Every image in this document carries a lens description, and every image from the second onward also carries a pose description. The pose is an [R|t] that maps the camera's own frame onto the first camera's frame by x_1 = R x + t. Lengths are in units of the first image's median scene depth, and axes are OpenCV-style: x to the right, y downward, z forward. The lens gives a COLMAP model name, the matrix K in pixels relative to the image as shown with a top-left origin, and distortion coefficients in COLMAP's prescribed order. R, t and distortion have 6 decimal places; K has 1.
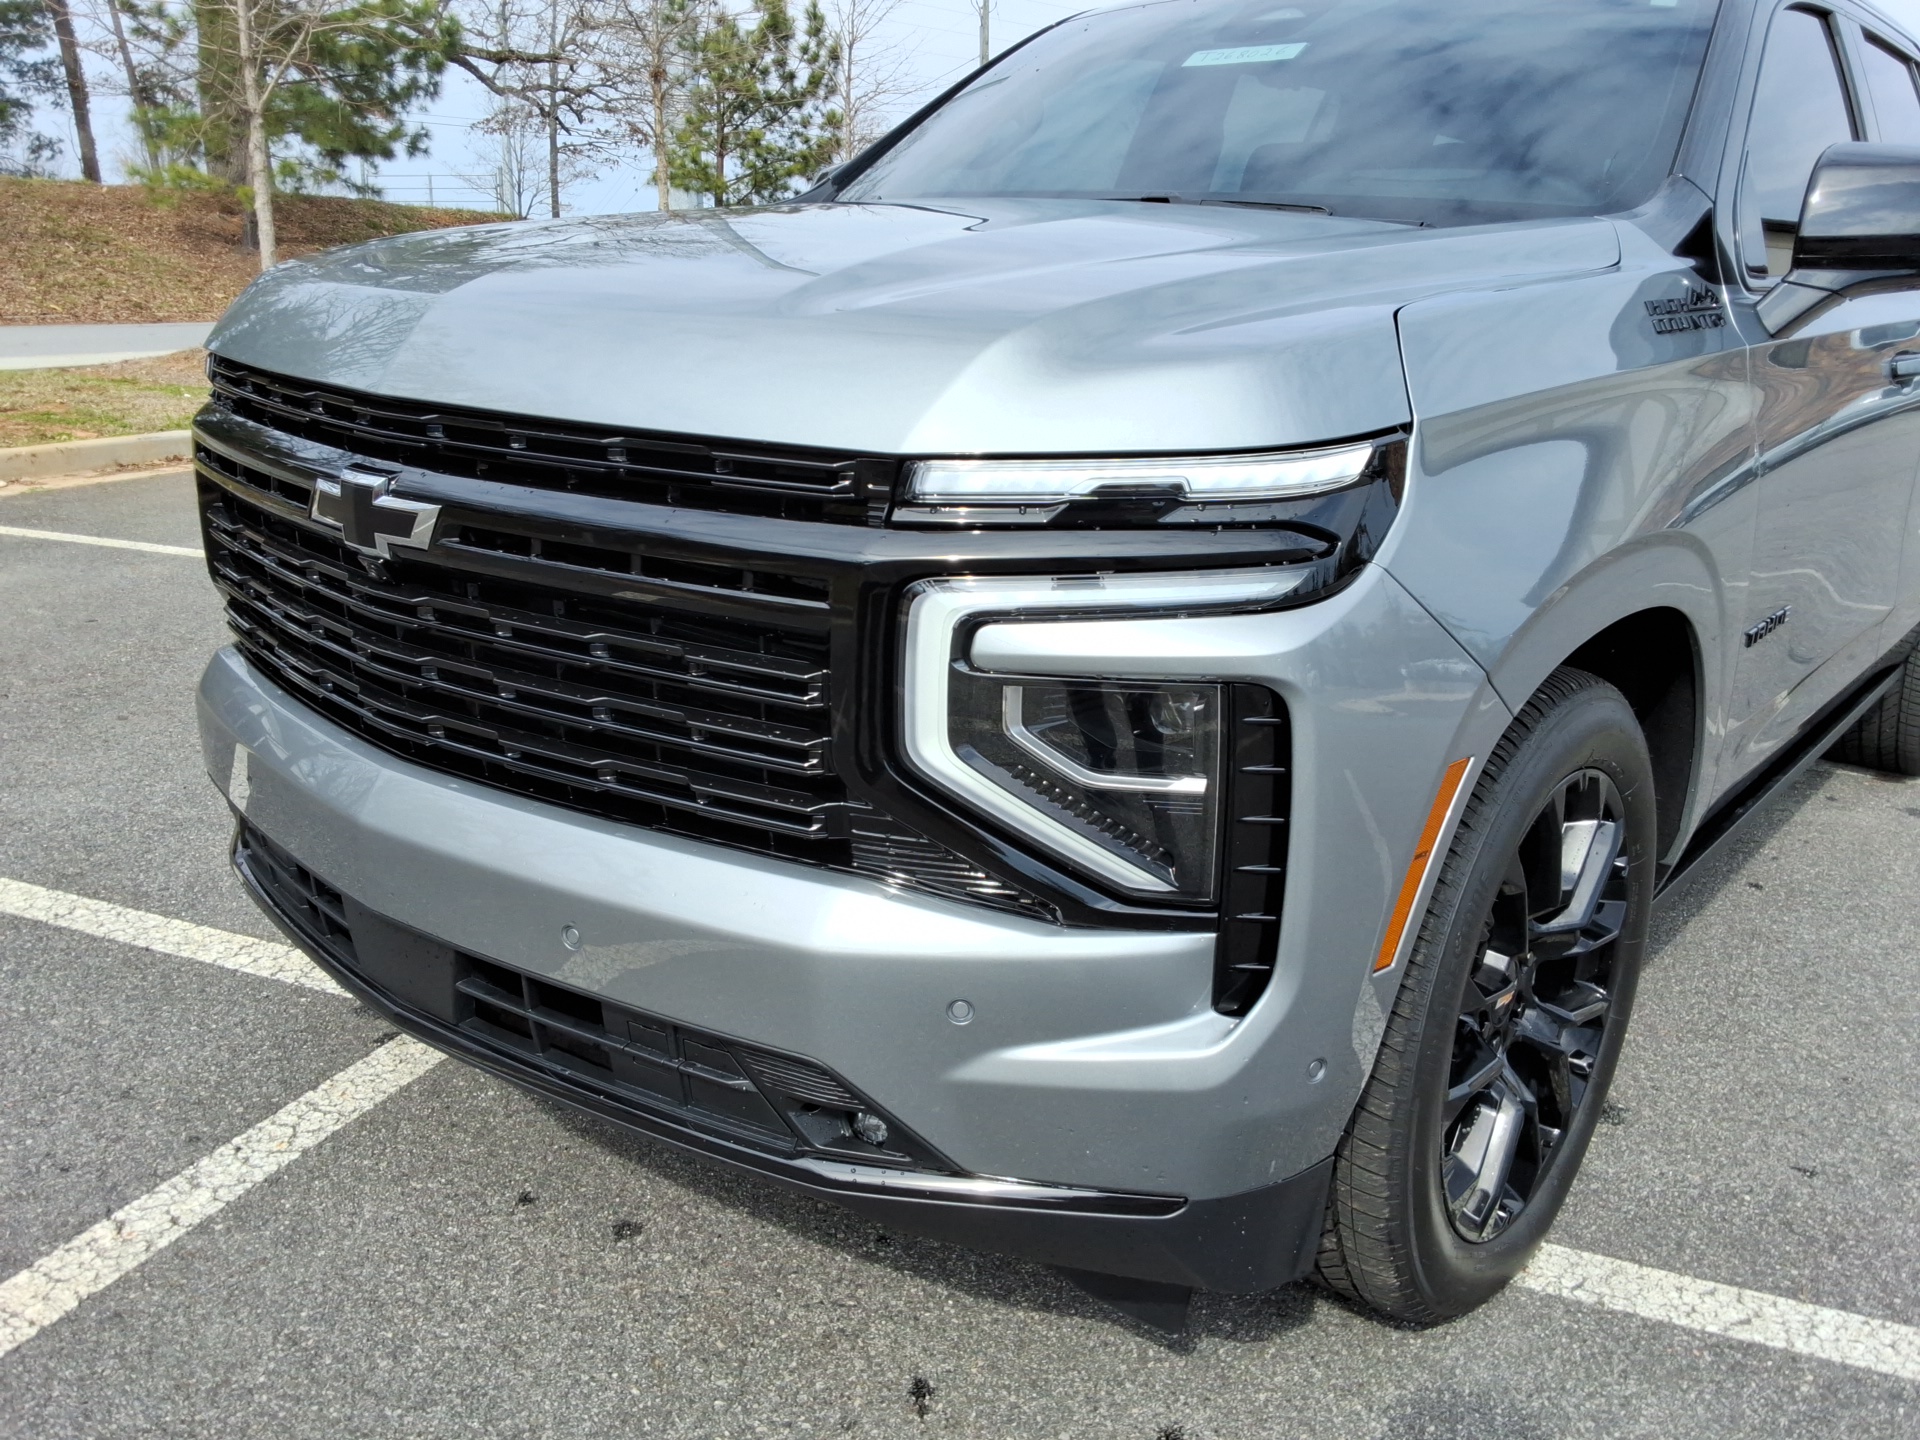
lens RADIAL K [[1518.4, 0, 994.3], [0, 1518.4, 716.8], [0, 0, 1]] dist [0.145493, -0.200969]
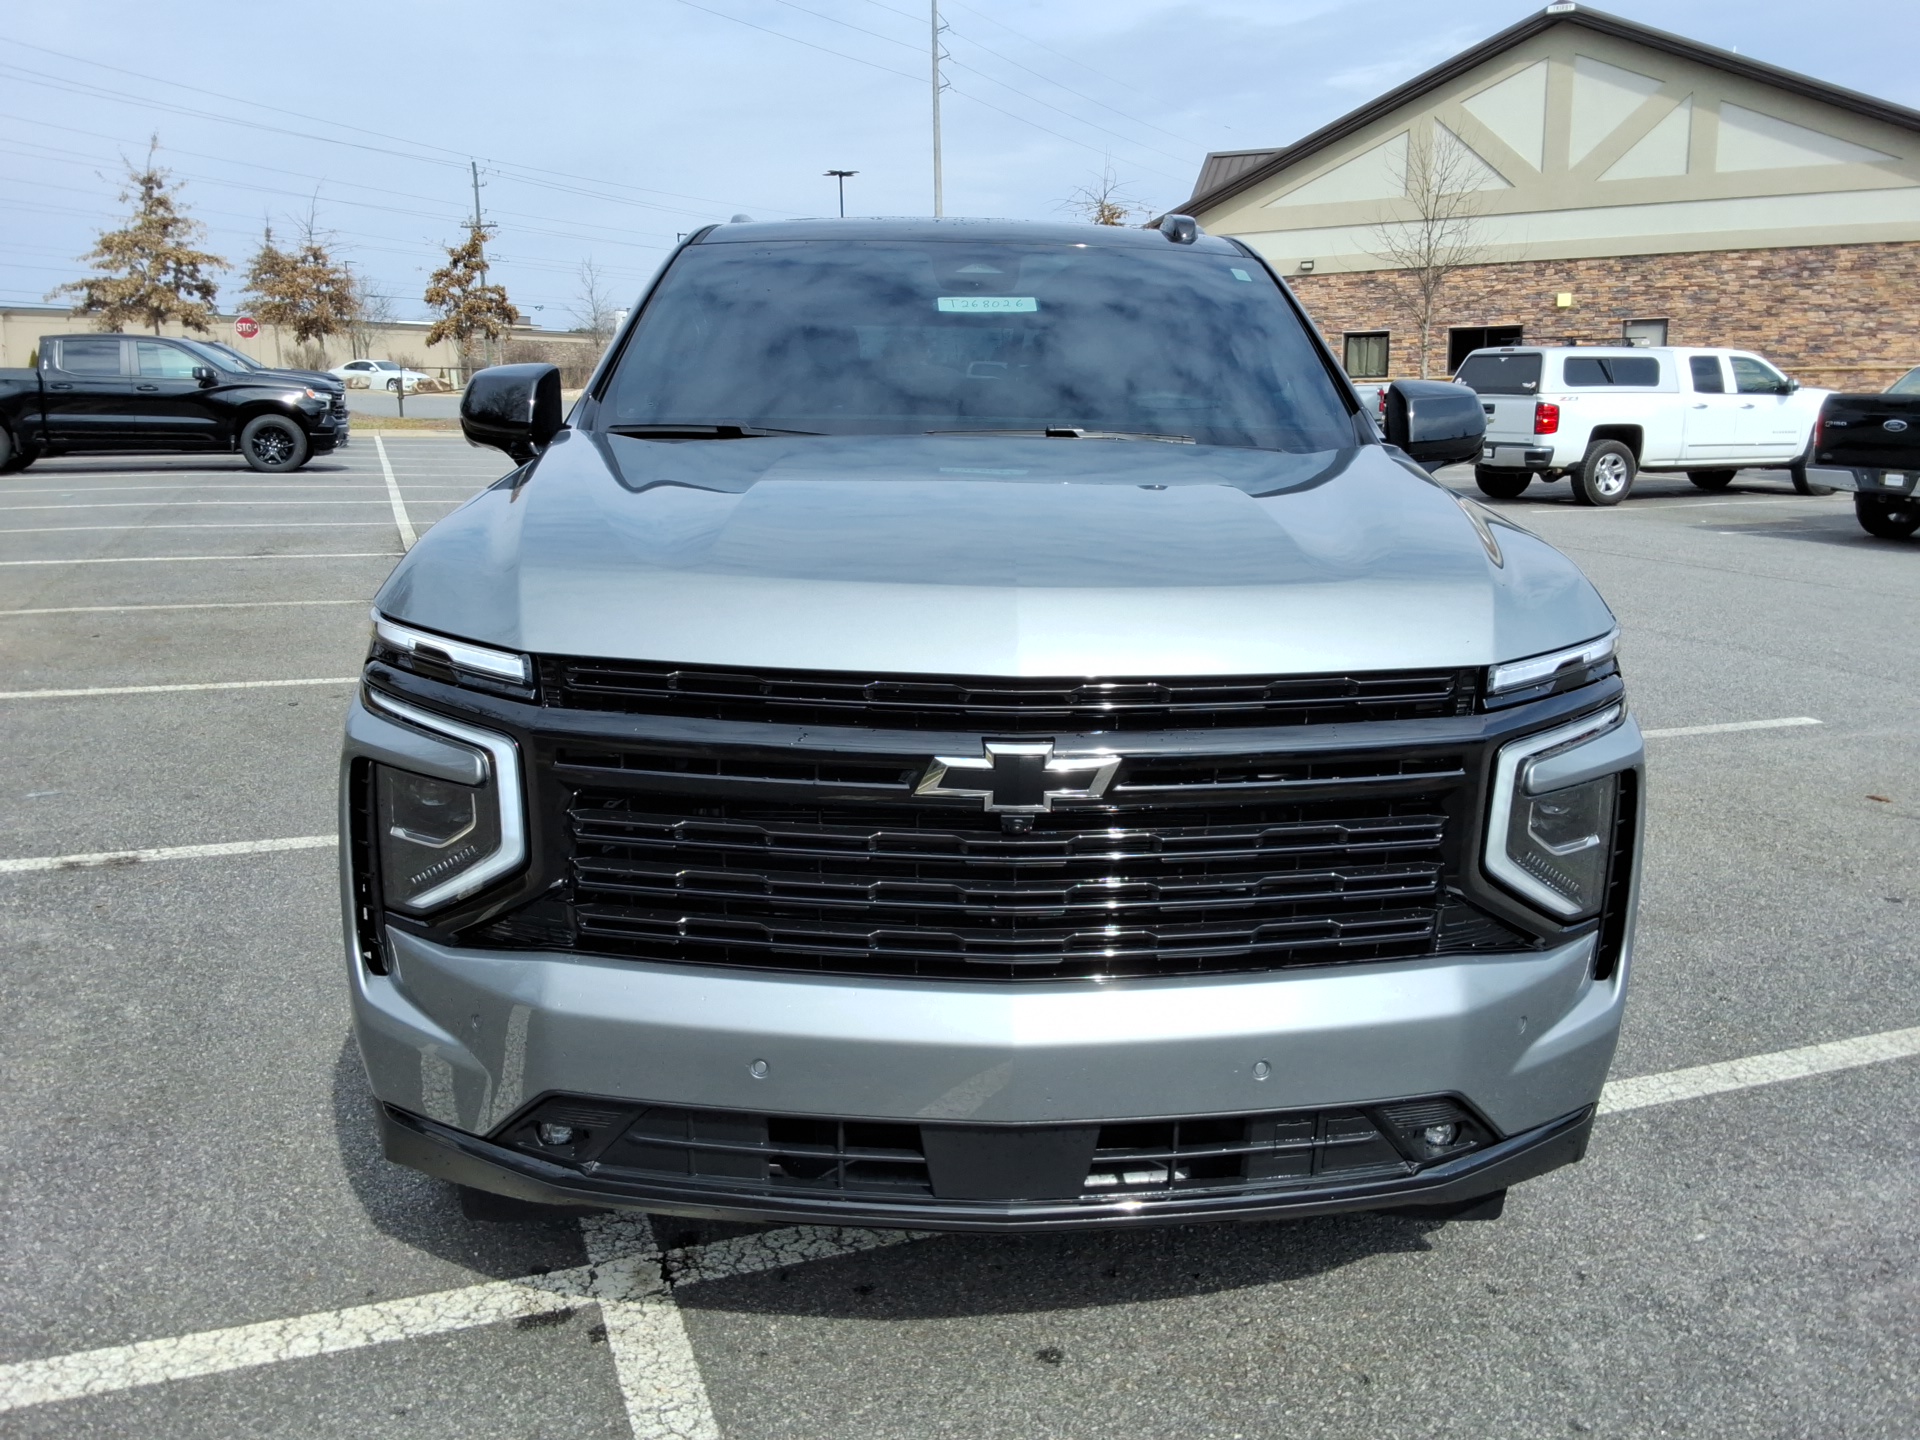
lens RADIAL K [[1559.5, 0, 967.2], [0, 1559.5, 719.9], [0, 0, 1]] dist [0.077801, -0.110184]
pose [[0.751837, -0.162186, 0.639090, -1.213751], [0.199543, 0.979791, 0.013902, -0.203183], [-0.628429, 0.117074, 0.769006, 0.107069]]
